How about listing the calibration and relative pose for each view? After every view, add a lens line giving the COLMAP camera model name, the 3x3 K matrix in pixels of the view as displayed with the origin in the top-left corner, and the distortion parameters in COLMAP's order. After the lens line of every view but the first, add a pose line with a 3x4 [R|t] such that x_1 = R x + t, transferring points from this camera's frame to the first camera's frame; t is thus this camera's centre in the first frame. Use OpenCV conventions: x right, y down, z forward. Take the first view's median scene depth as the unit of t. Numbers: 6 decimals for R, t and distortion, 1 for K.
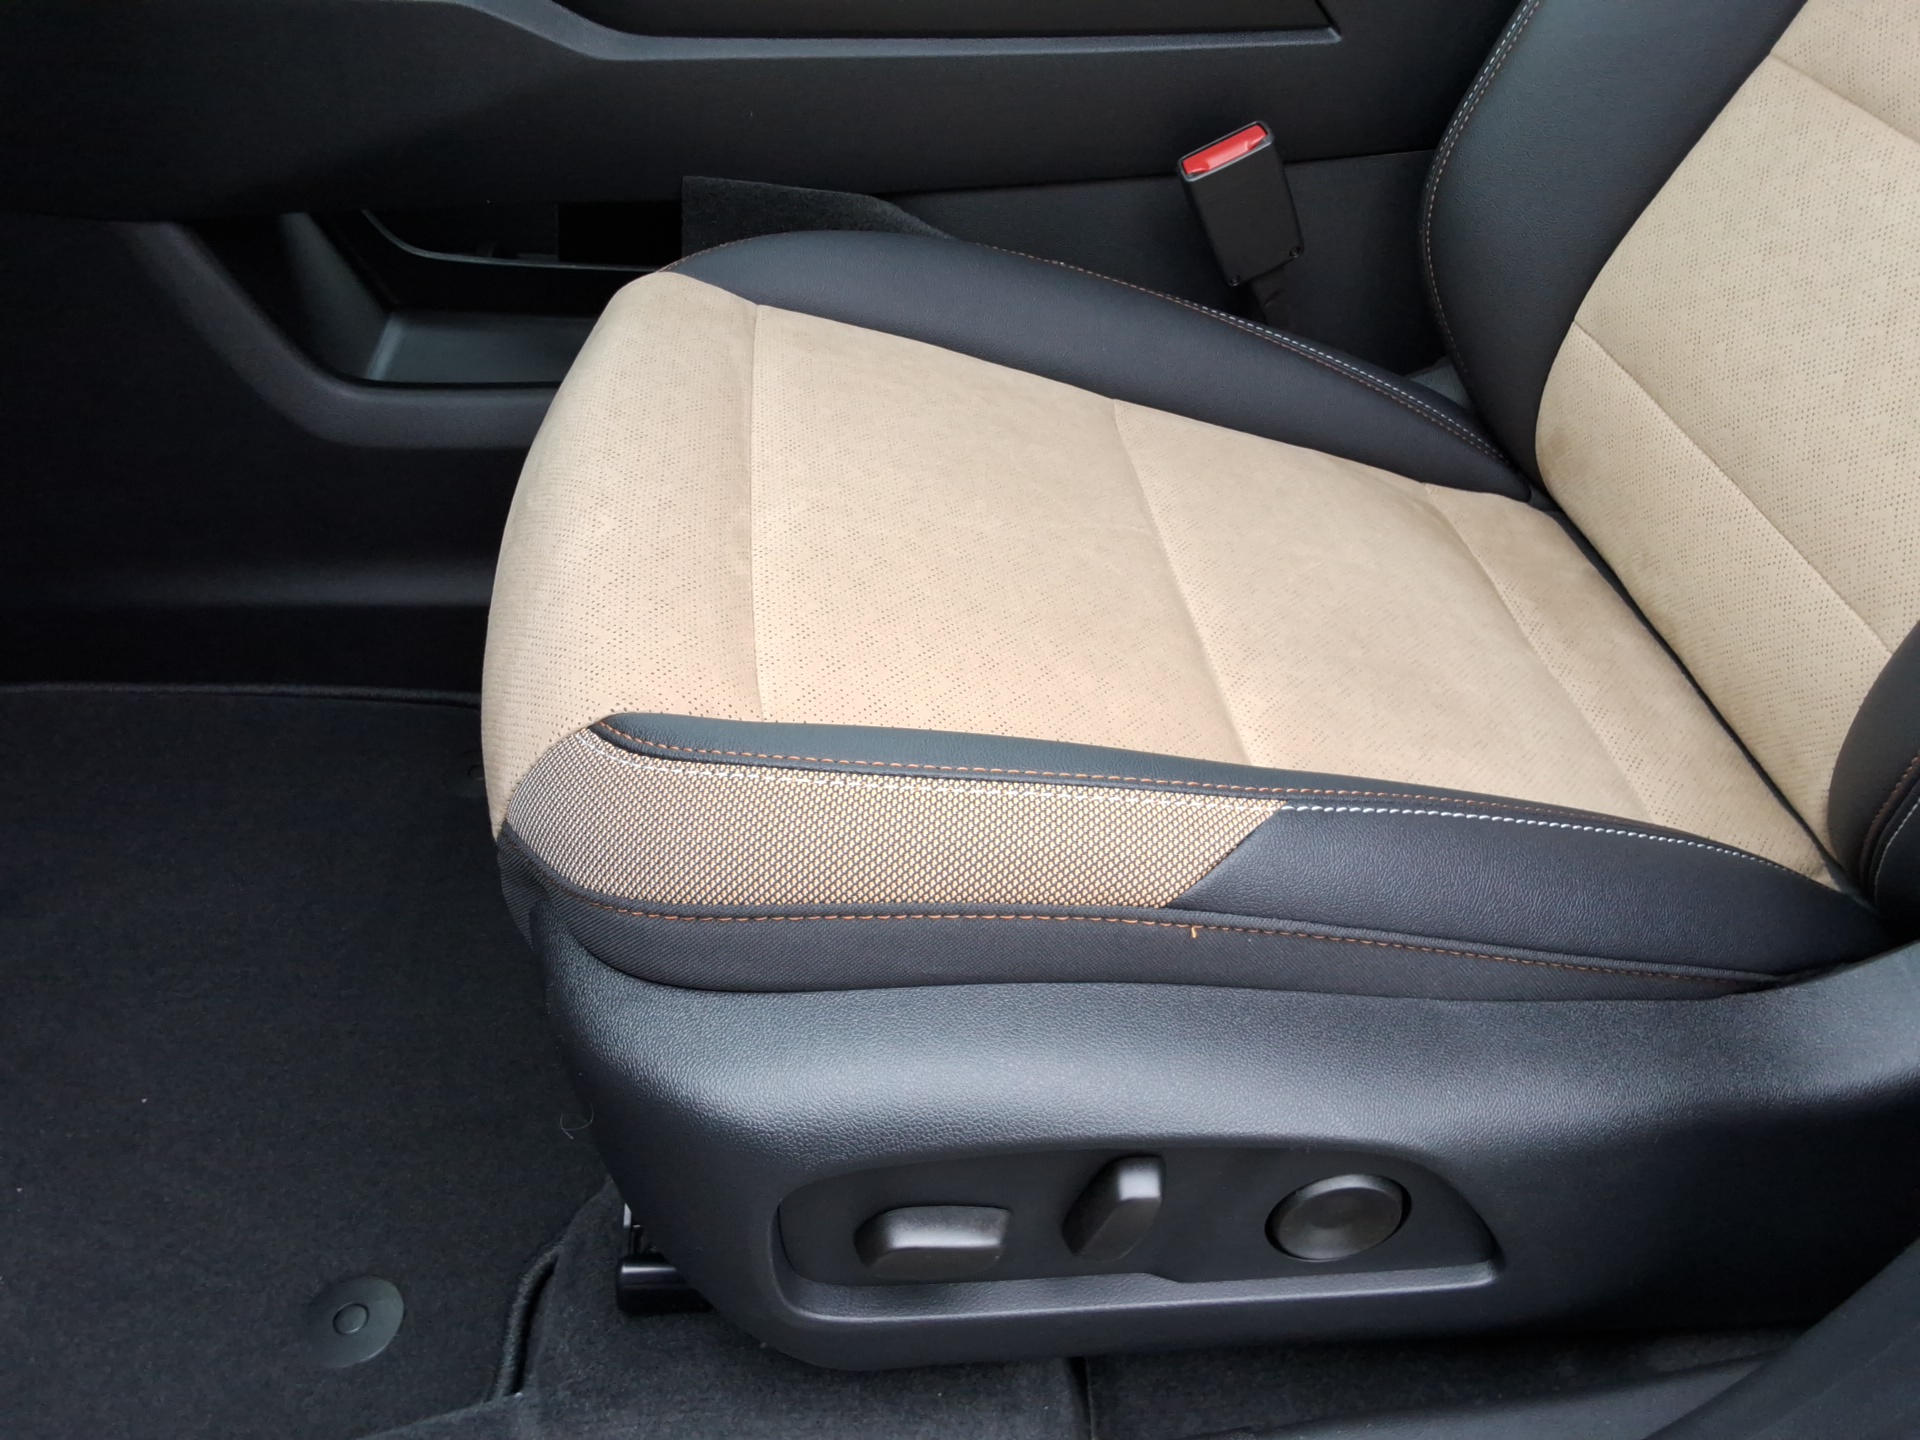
lens RADIAL K [[1531.9, 0, 985.7], [0, 1531.9, 697.3], [0, 0, 1]] dist [0.106472, -0.161139]
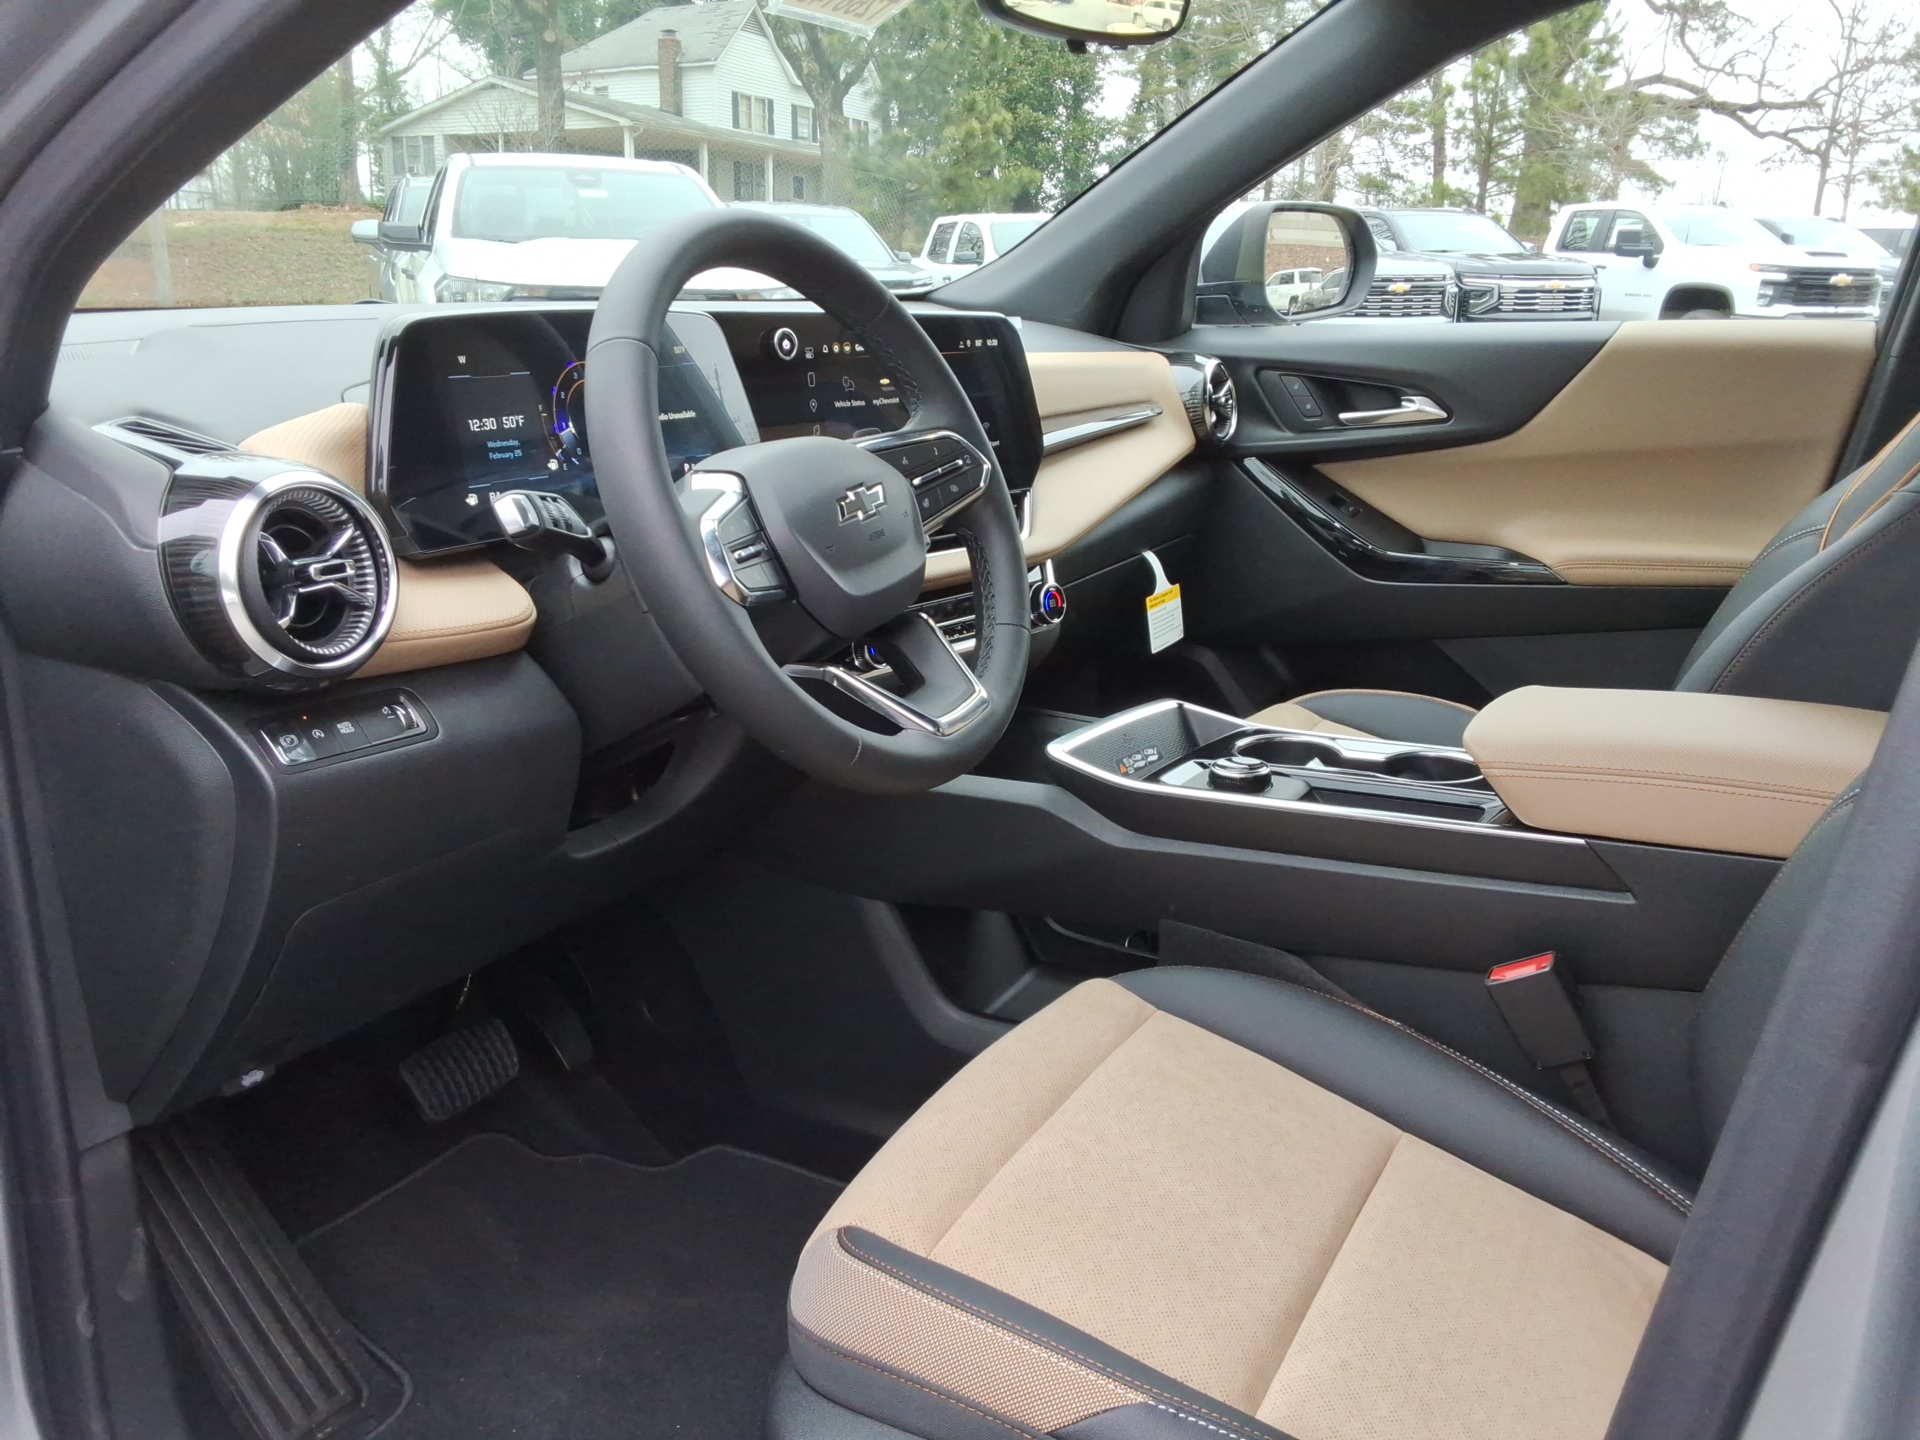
lens RADIAL K [[1530.2, 0, 993.6], [0, 1530.2, 685.0], [0, 0, 1]] dist [0.106445, -0.126846]
pose [[0.821634, 0.073188, -0.565298, 0.546184], [-0.291633, 0.906072, -0.306567, -0.034712], [0.489763, 0.416746, 0.765804, -0.360353]]
